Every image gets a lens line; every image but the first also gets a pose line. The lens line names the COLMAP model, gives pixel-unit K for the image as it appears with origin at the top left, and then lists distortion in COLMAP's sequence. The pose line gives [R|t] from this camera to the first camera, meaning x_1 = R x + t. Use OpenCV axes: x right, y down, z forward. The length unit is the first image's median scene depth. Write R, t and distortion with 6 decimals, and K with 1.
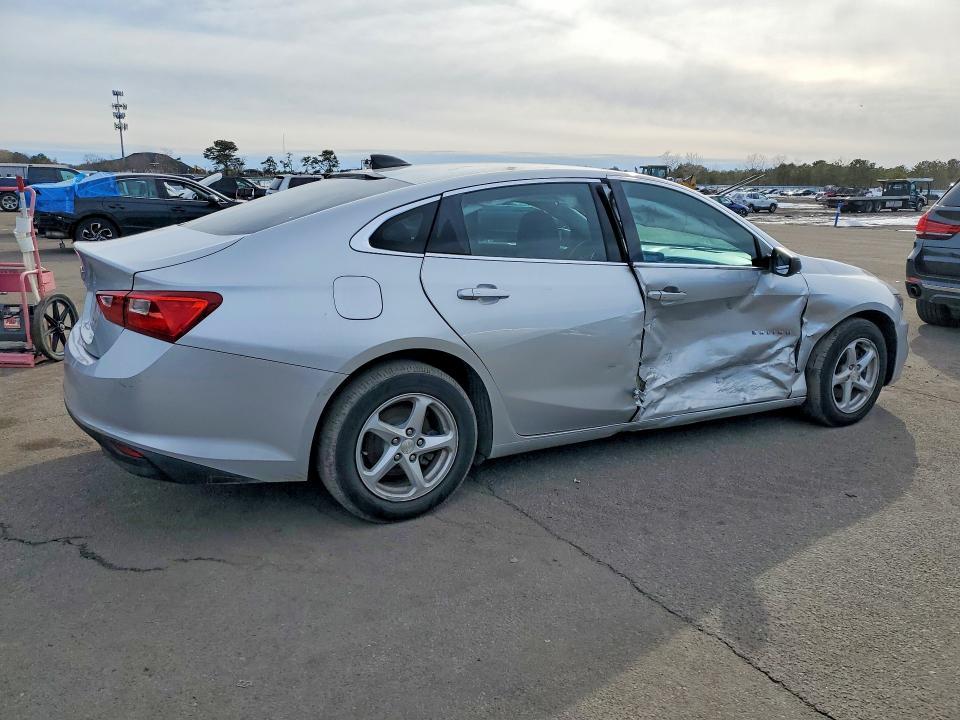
lens RADIAL K [[805.0, 0, 480.5], [0, 805.0, 364.4], [0, 0, 1]] dist [0.029346, 0.016772]
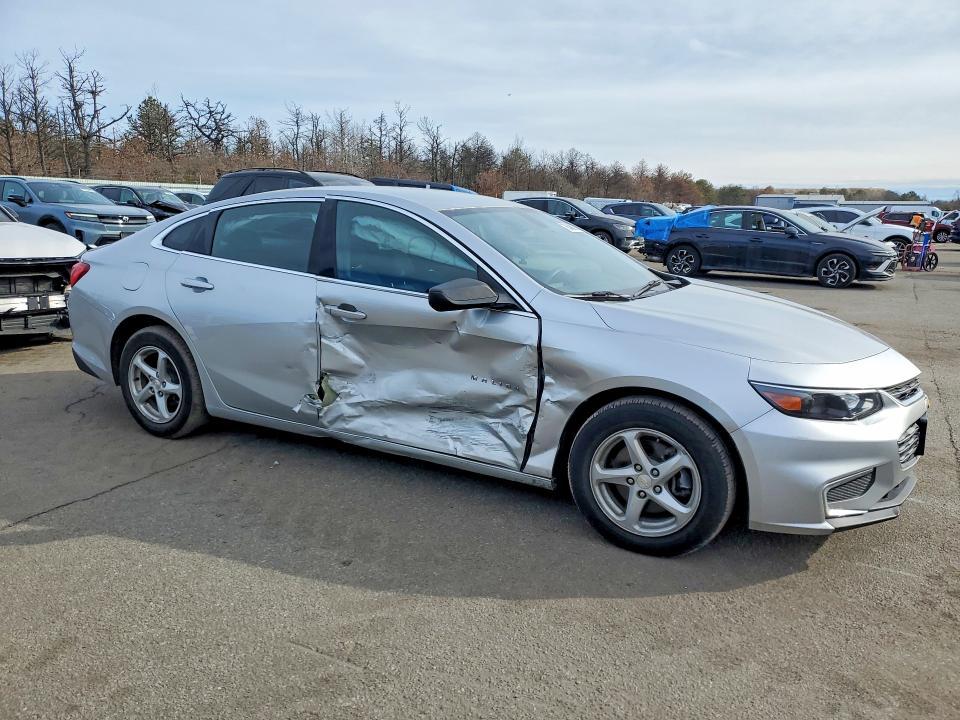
lens RADIAL K [[805.0, 0, 479.6], [0, 805.0, 355.0], [0, 0, 1]] dist [0.029346, 0.016772]
pose [[0.483508, 0.153639, -0.861751, 1.091304], [-0.201644, 0.977548, 0.061146, -0.117818], [0.851798, 0.144202, 0.503632, 0.581383]]
